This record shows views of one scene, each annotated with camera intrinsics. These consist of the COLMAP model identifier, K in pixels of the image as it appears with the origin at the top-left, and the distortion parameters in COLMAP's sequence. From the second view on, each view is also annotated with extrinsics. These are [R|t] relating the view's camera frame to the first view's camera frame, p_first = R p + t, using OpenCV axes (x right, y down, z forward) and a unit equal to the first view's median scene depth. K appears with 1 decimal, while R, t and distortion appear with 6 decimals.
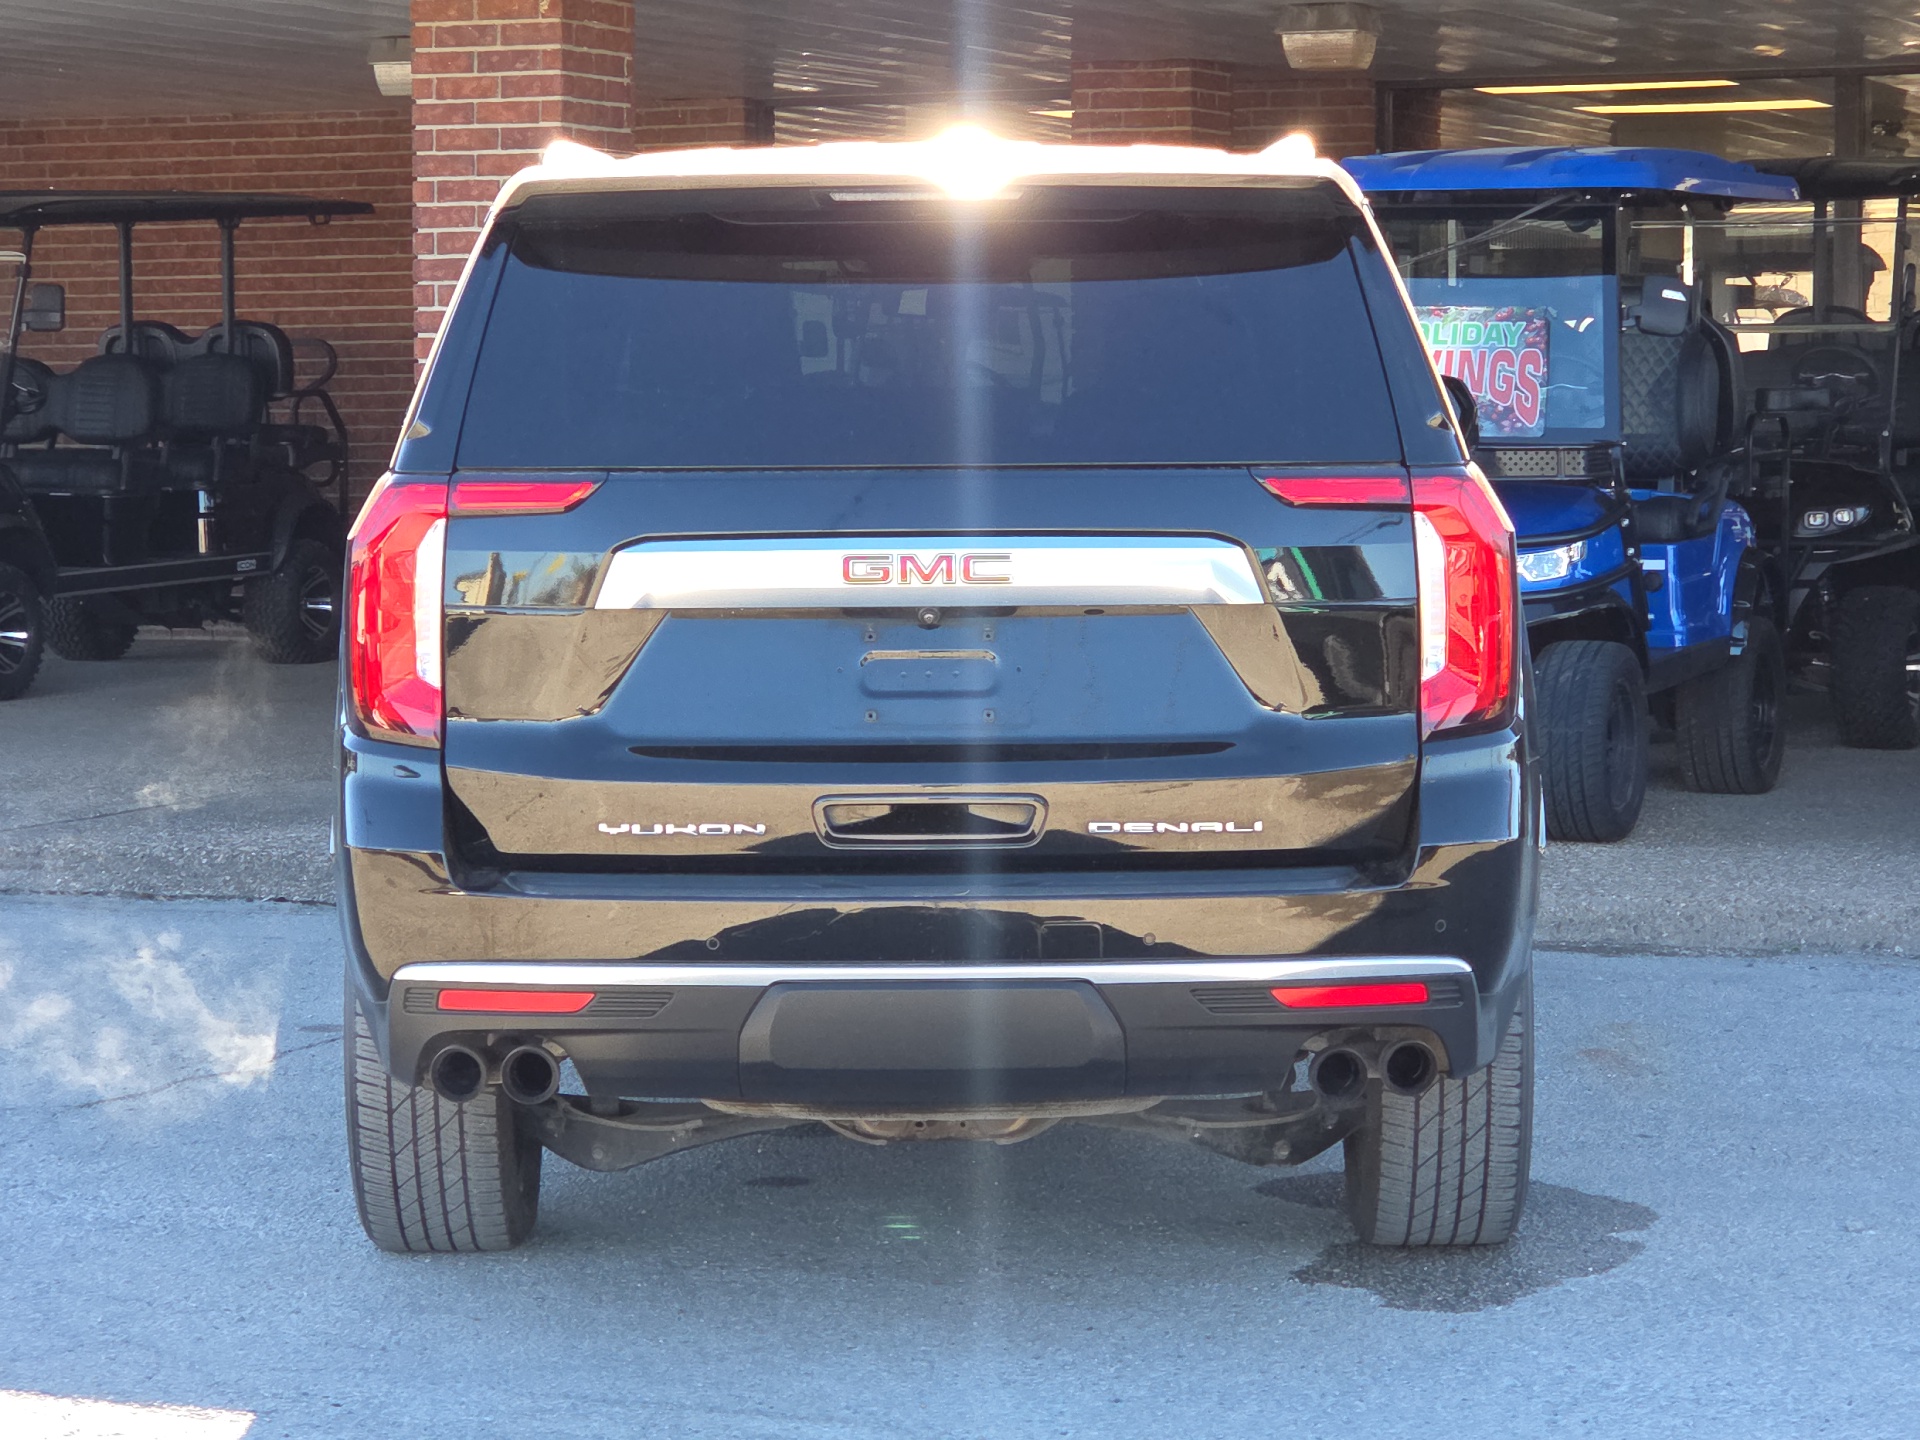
lens RADIAL K [[4935.1, 0, 960.0], [0, 4935.1, 720.0], [0, 0, 1]] dist [-0.620325, 9.874611]
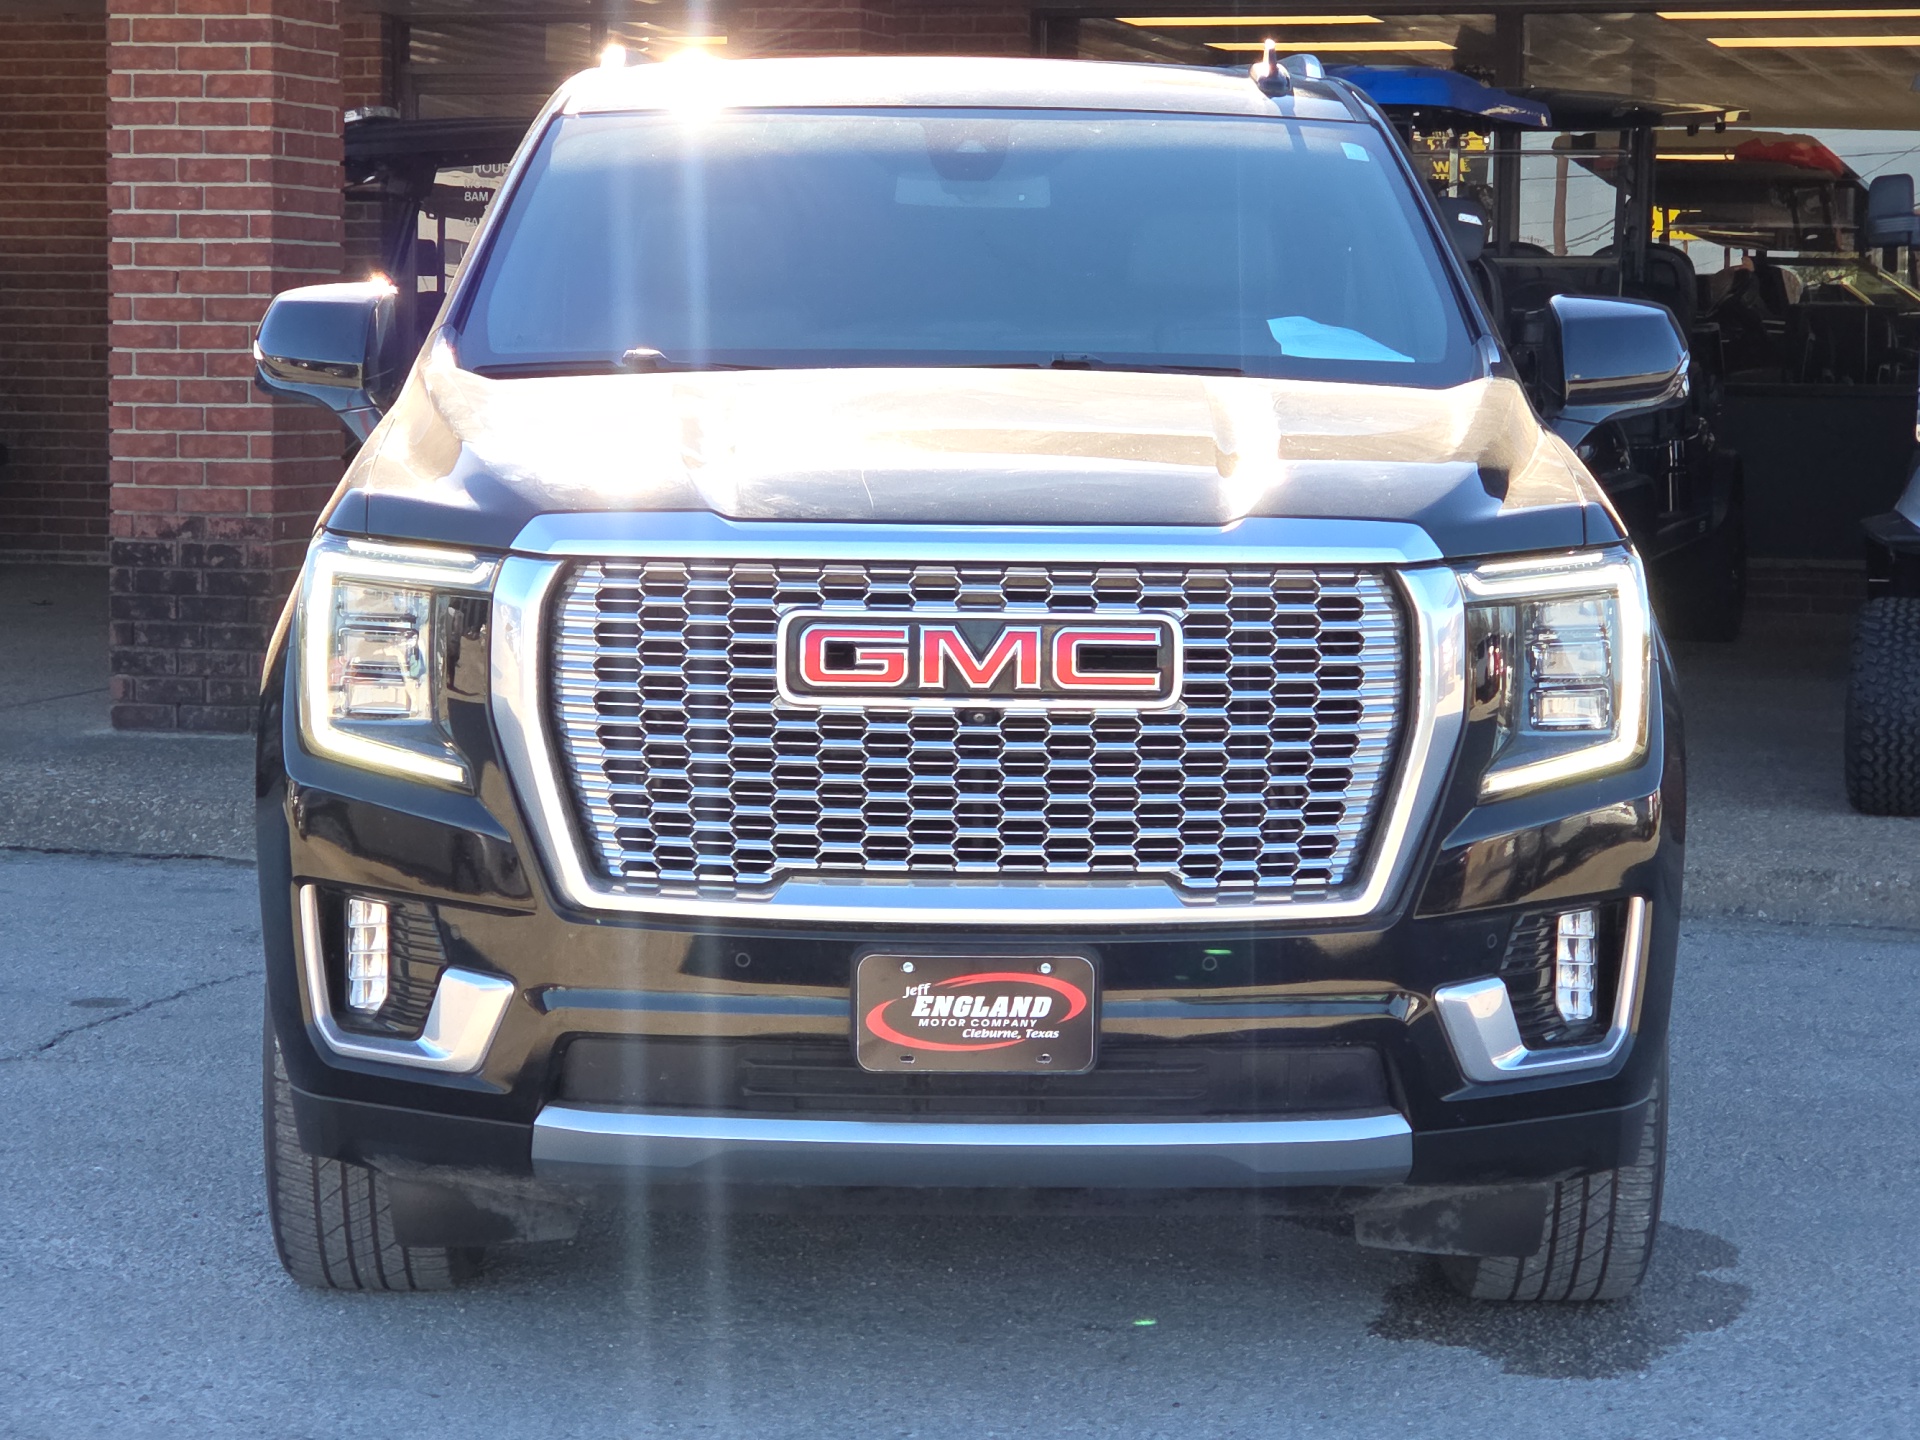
lens RADIAL K [[4706.9, 0, 960.0], [0, 4706.9, 720.0], [0, 0, 1]] dist [-0.579271, 6.823213]
pose [[0.994301, 0.008395, 0.106281, -0.091752], [-0.010170, 0.999818, 0.016171, -0.005466], [-0.106126, -0.017160, 0.994205, 0.201938]]
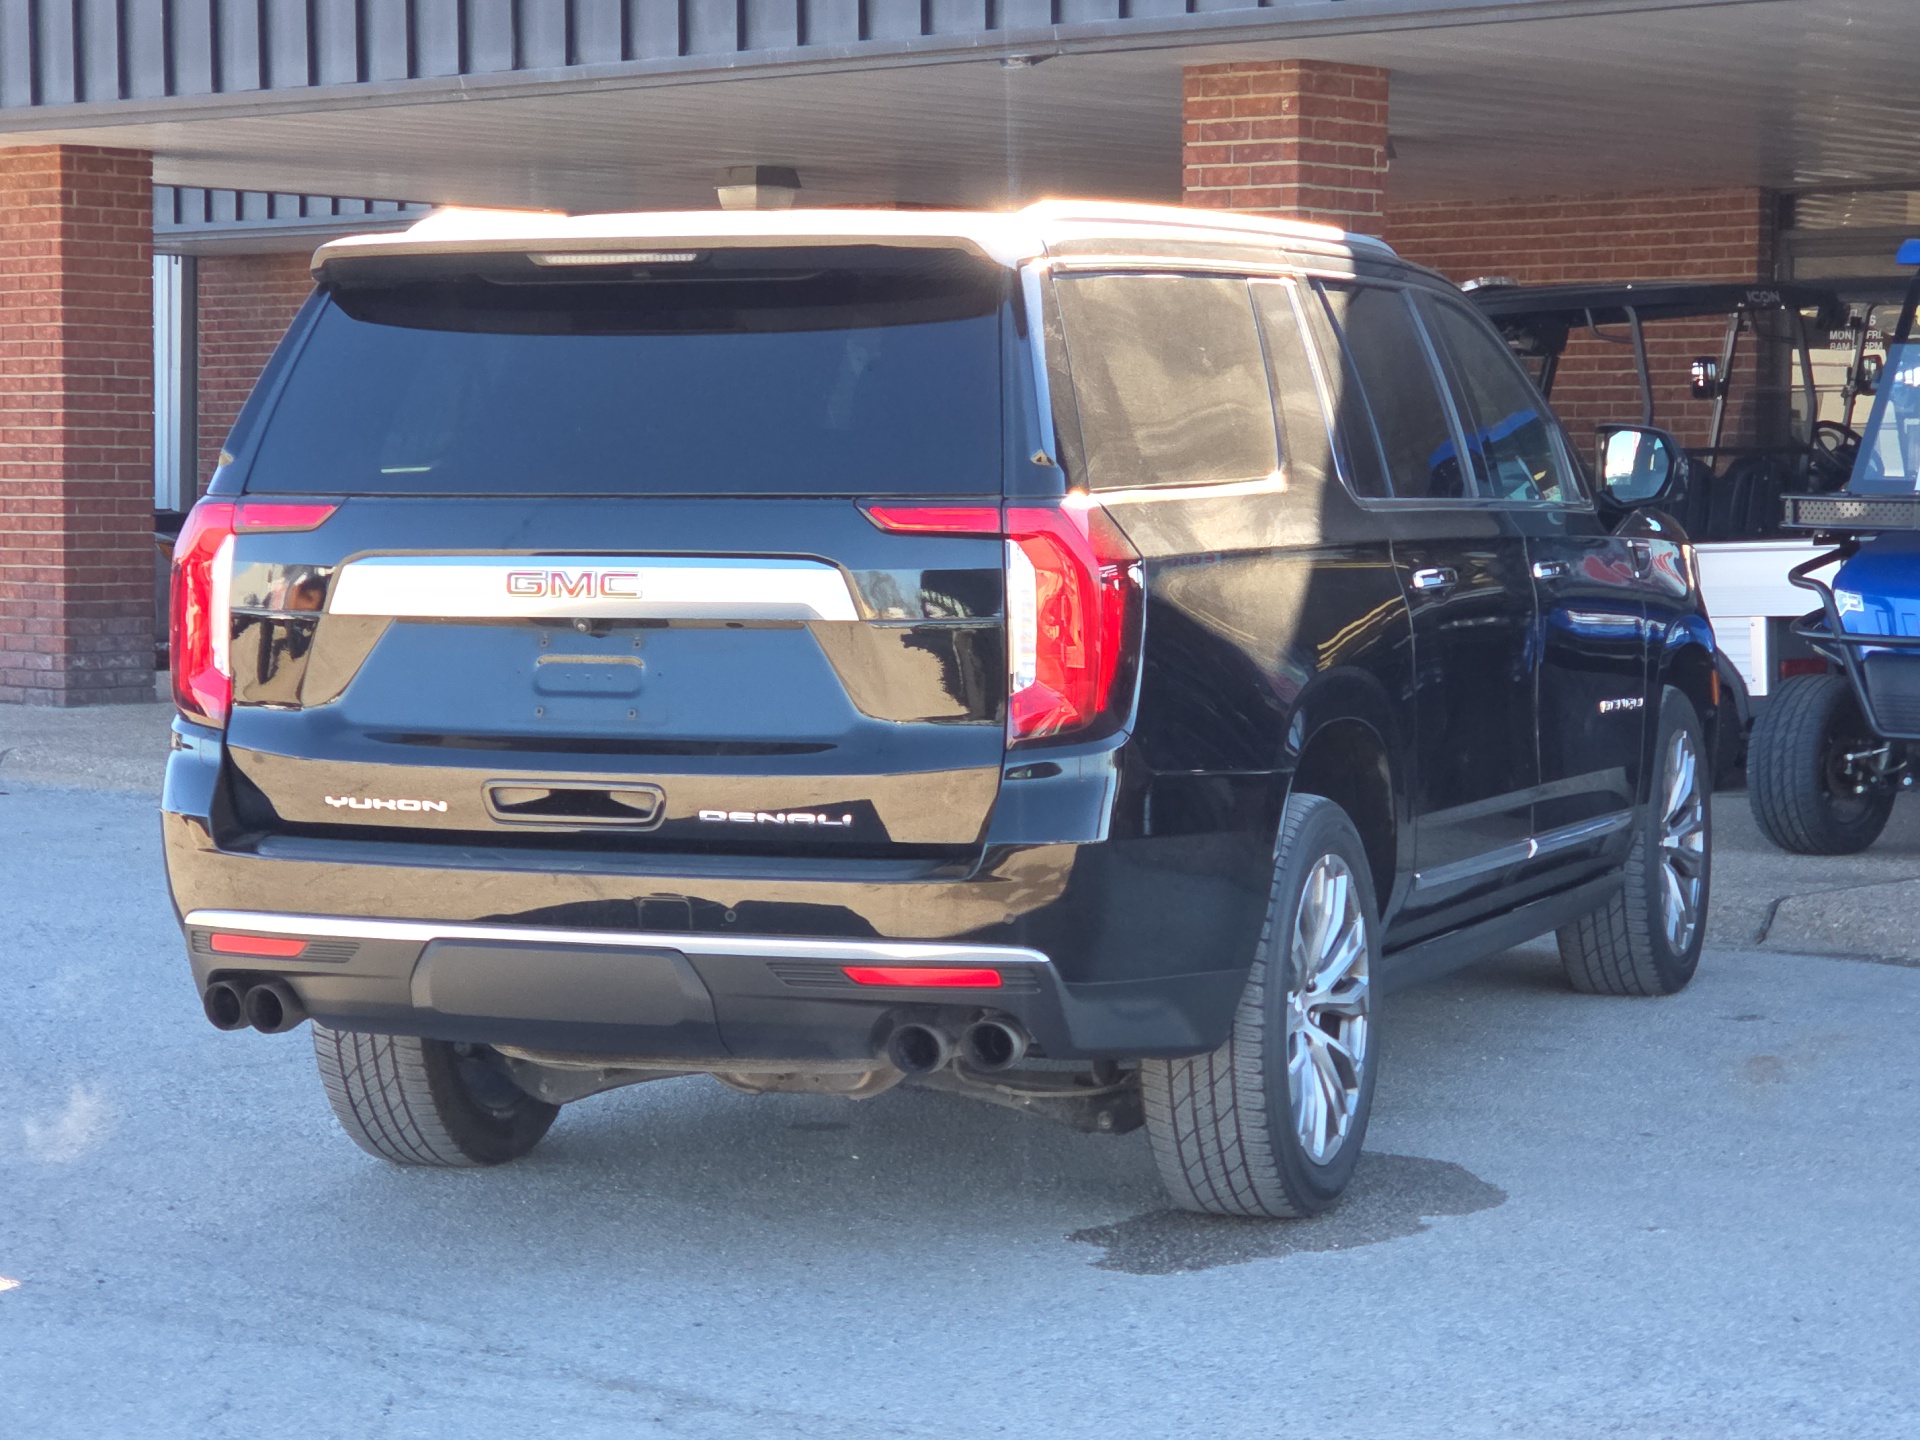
lens RADIAL K [[4284.5, 0, 960.0], [0, 4284.5, 720.0], [0, 0, 1]] dist [-0.342598, 4.733924]
pose [[0.945270, 0.029193, -0.324980, 0.356049], [-0.030653, 0.999530, 0.000626, -0.002181], [0.324846, 0.009370, 0.945721, 0.080609]]
